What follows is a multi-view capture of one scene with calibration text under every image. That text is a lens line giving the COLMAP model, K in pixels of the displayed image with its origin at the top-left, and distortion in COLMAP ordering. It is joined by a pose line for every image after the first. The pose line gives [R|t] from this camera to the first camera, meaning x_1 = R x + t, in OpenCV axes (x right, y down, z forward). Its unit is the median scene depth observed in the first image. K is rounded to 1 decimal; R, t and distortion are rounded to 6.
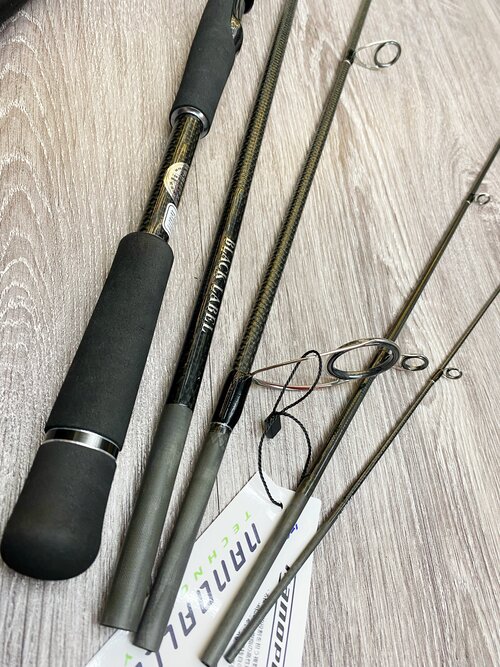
lens RADIAL K [[511.8, 0, 246.6], [0, 511.8, 338.0], [0, 0, 1]] dist [-0.026523, -0.005449]
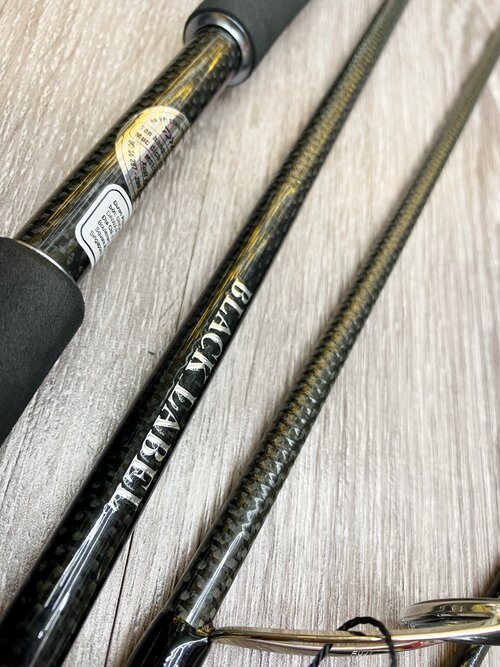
lens RADIAL K [[511.8, 0, 250.2], [0, 511.8, 326.3], [0, 0, 1]] dist [-0.026523, -0.005449]
pose [[0.976072, 0.188106, -0.109090, 0.028346], [-0.193270, 0.980379, -0.038780, -0.122404], [0.099655, 0.058936, 0.993275, 0.475769]]
